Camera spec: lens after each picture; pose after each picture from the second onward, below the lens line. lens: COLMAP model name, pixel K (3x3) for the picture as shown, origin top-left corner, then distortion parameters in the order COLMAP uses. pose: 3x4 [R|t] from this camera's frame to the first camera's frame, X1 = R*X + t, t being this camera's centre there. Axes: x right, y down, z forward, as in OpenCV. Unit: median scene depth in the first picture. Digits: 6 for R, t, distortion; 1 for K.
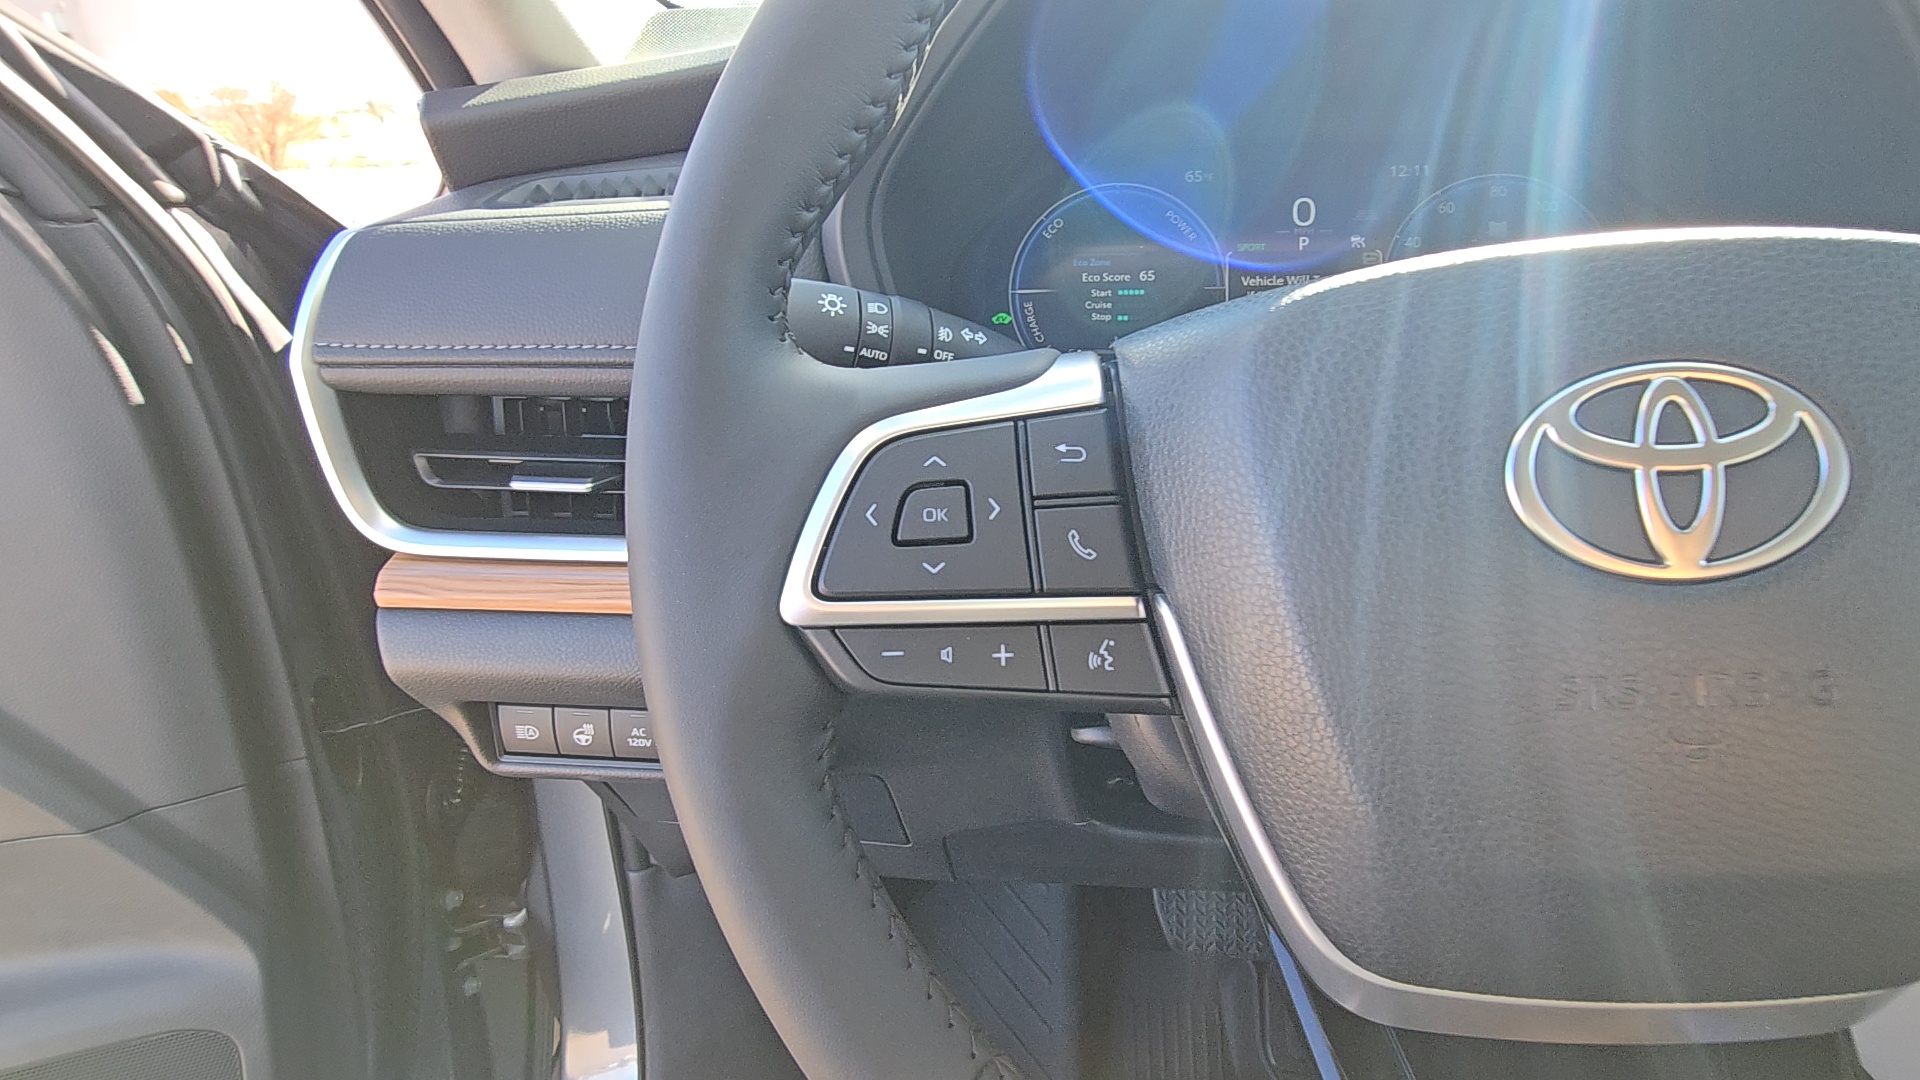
lens RADIAL K [[980.7, 0, 975.5], [0, 980.7, 541.3], [0, 0, 1]] dist [0.000551, 0.001669]
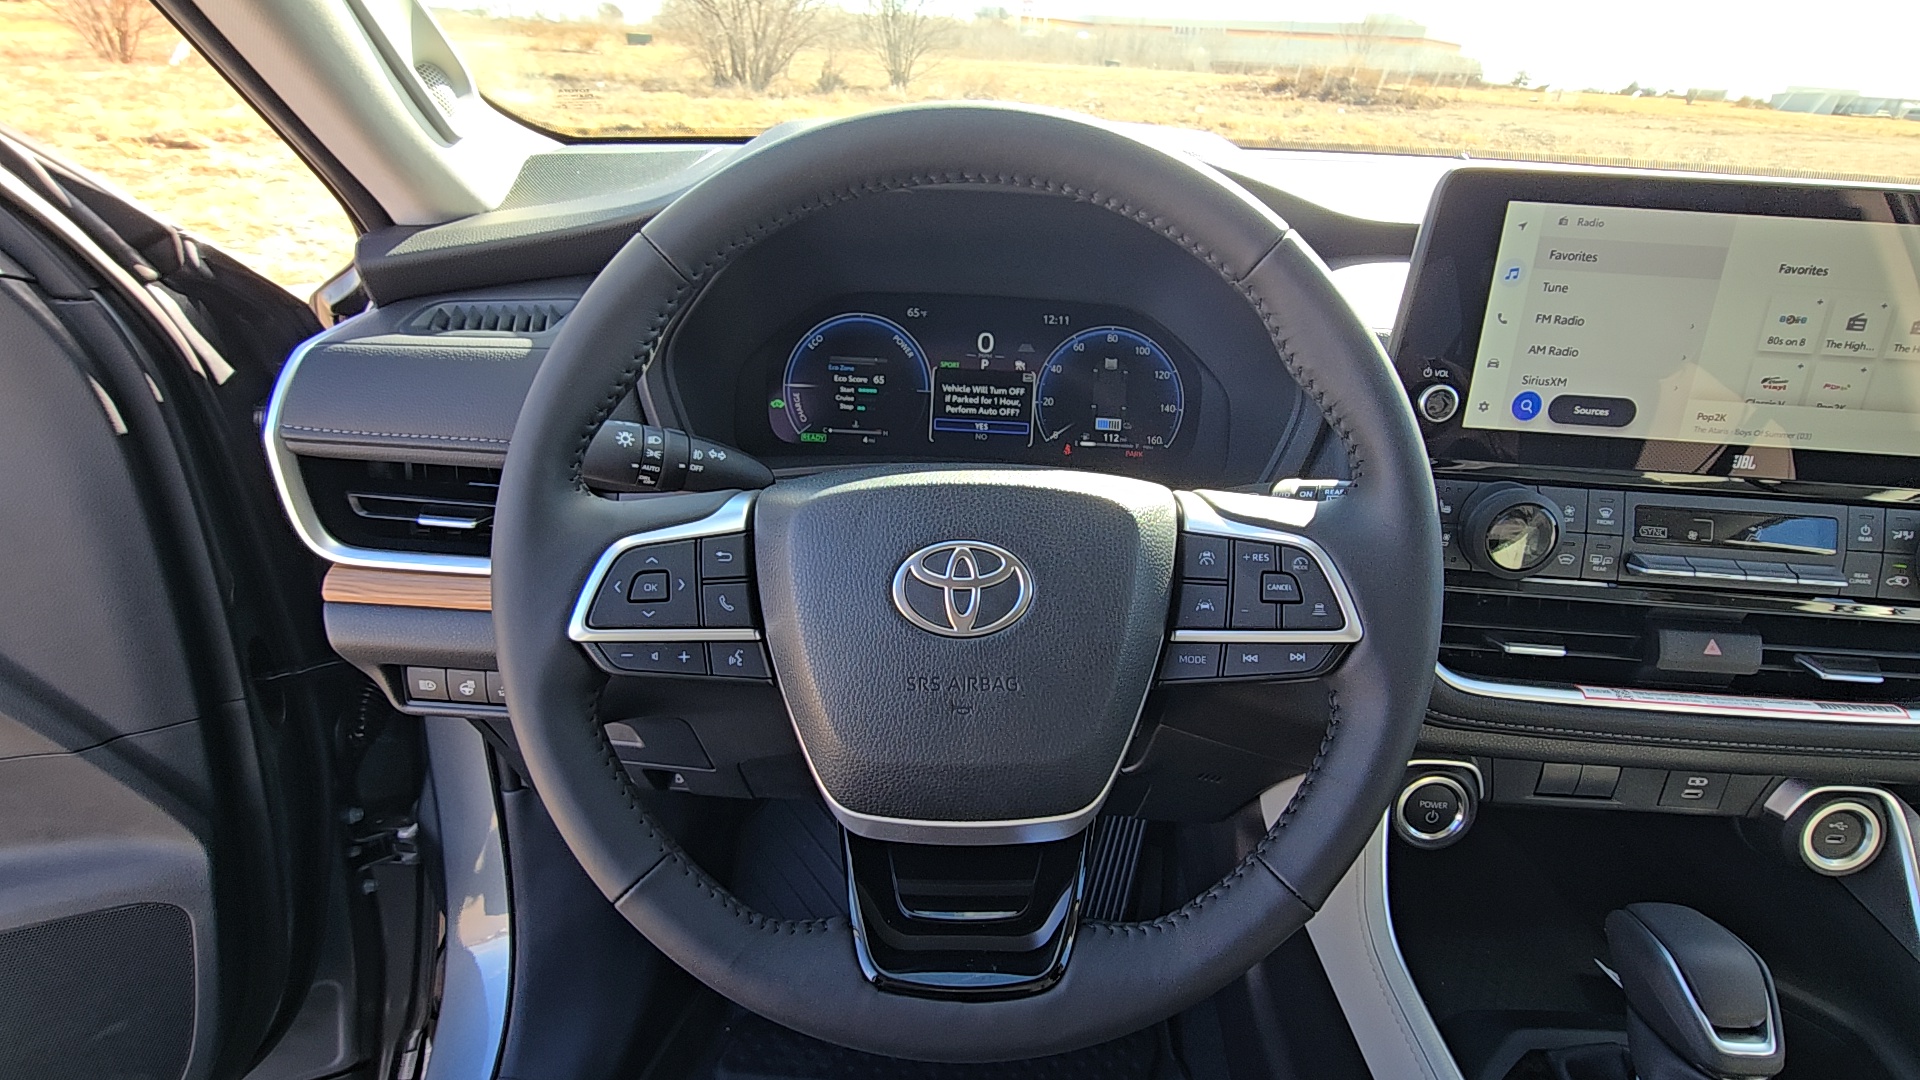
lens RADIAL K [[980.7, 0, 972.6], [0, 980.7, 540.8], [0, 0, 1]] dist [0.000551, 0.001669]
pose [[0.995130, 0.033131, 0.092835, 0.410321], [-0.037397, 0.998305, 0.044594, -0.227930], [-0.091200, -0.047849, 0.994682, -1.019098]]
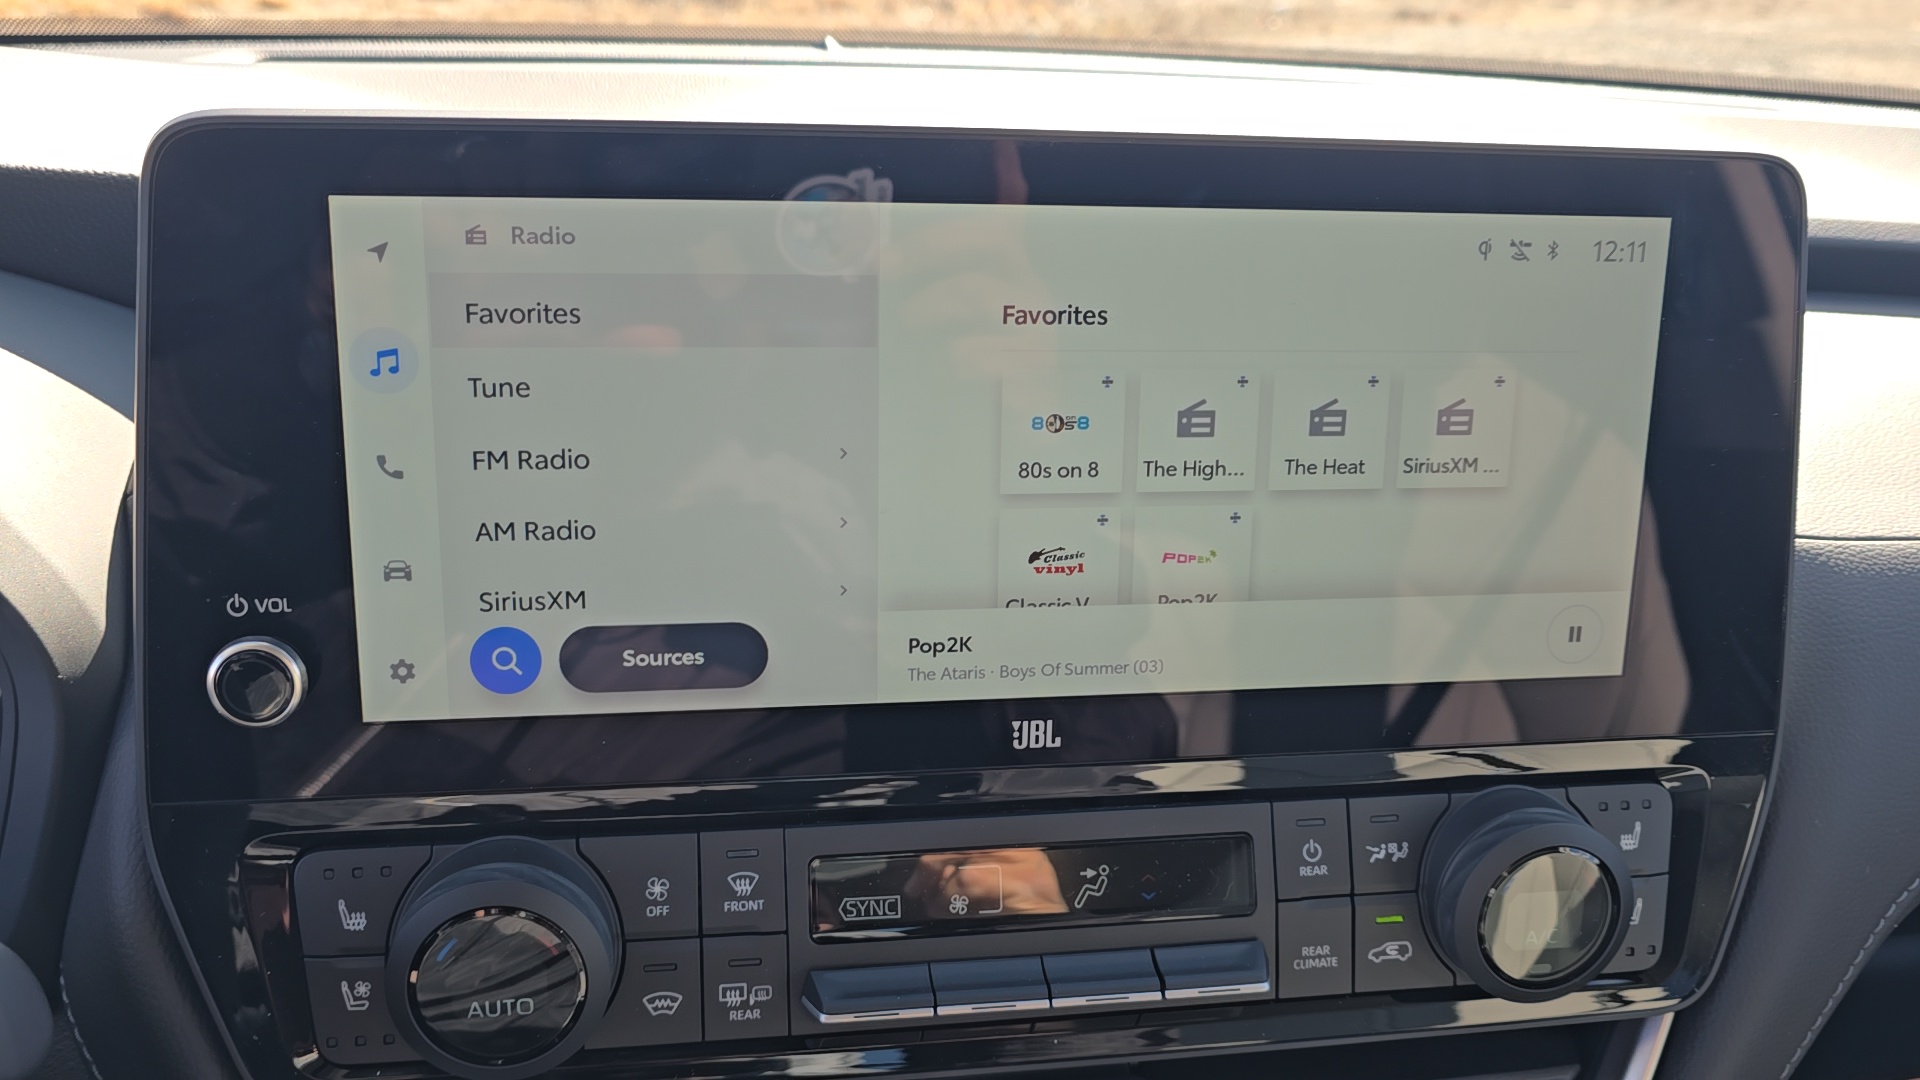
lens RADIAL K [[1600.9, 0, 954.6], [0, 1600.9, 567.3], [0, 0, 1]] dist [-0.013911, 0.018219]
pose [[0.959964, -0.045612, 0.276386, 1.992062], [0.052433, 0.998474, -0.017336, -0.550027], [-0.275174, 0.031133, 0.960890, -0.440499]]
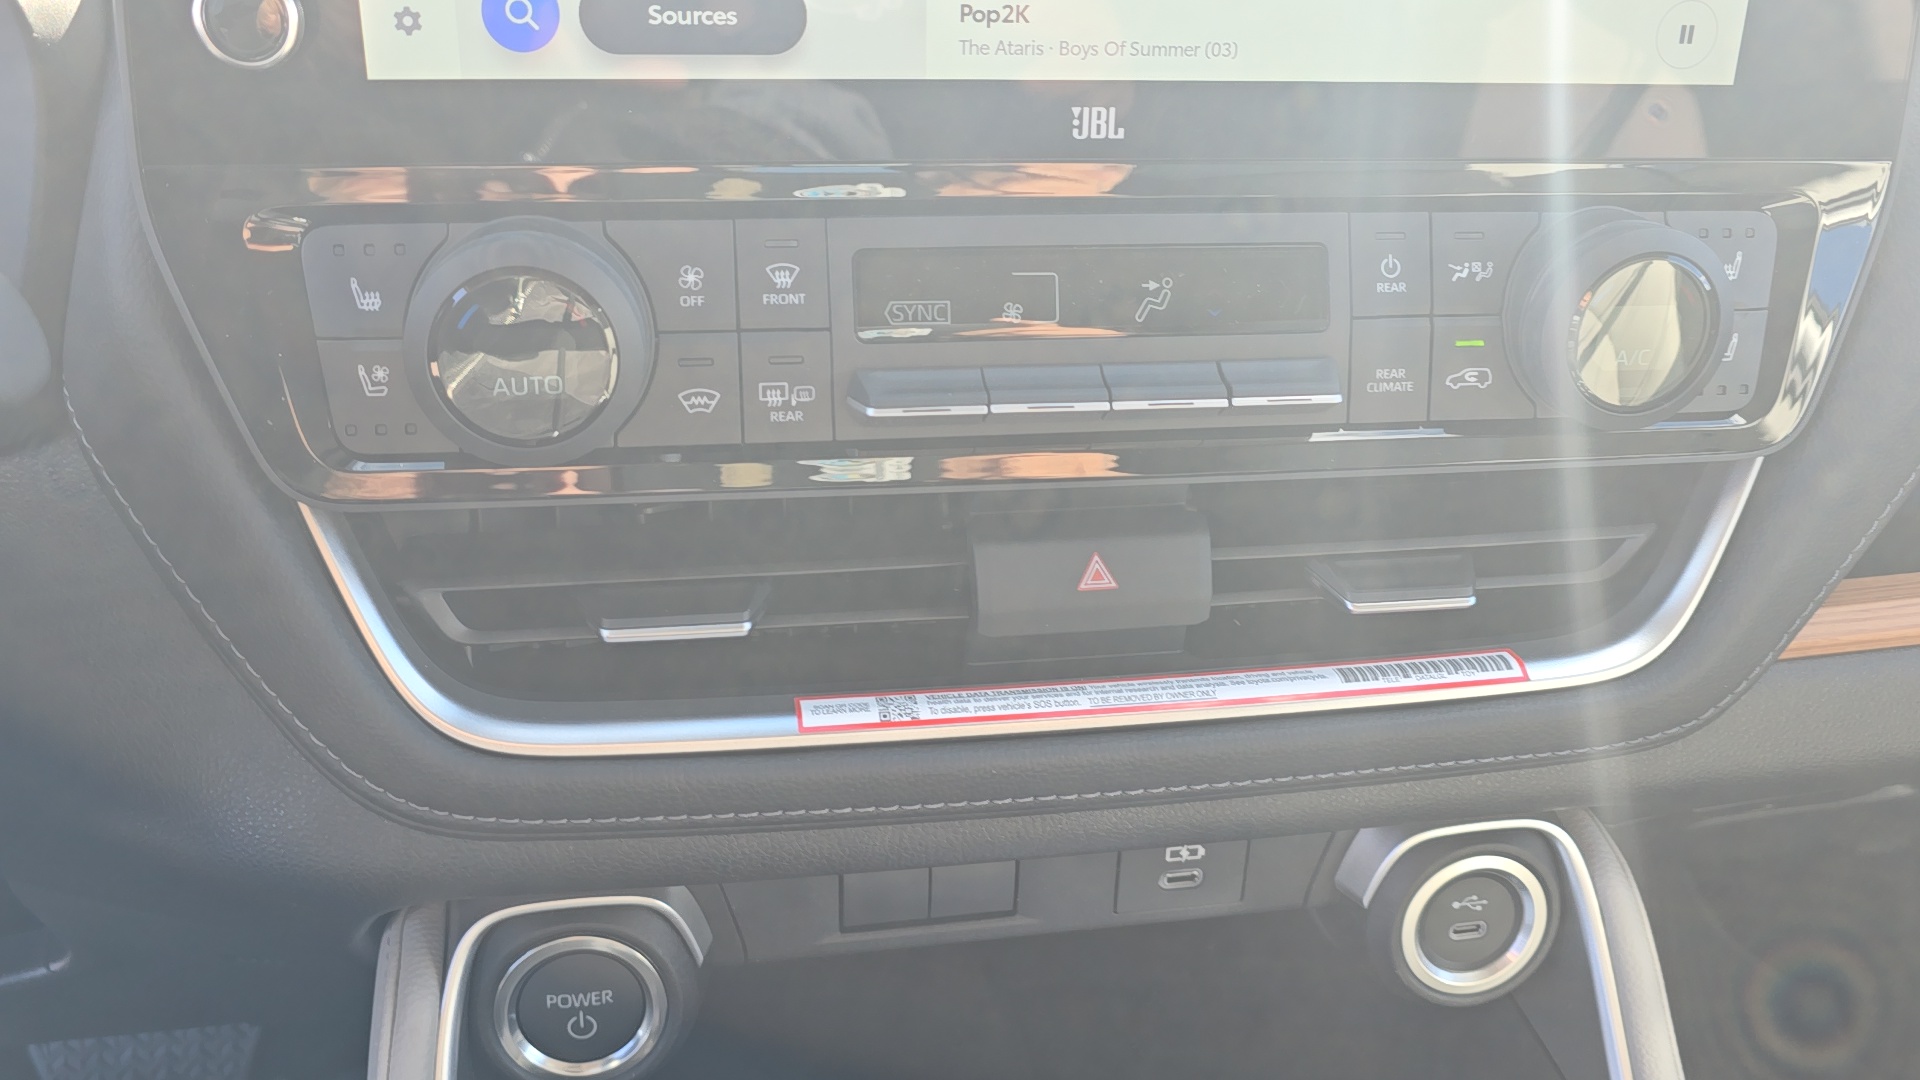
lens RADIAL K [[1600.9, 0, 960.0], [0, 1600.9, 528.5], [0, 0, 1]] dist [-0.013911, 0.018219]
pose [[0.962868, -0.081498, 0.257378, 1.970843], [0.050789, 0.991007, 0.123795, -0.184890], [-0.265153, -0.106127, 0.958348, -0.324933]]
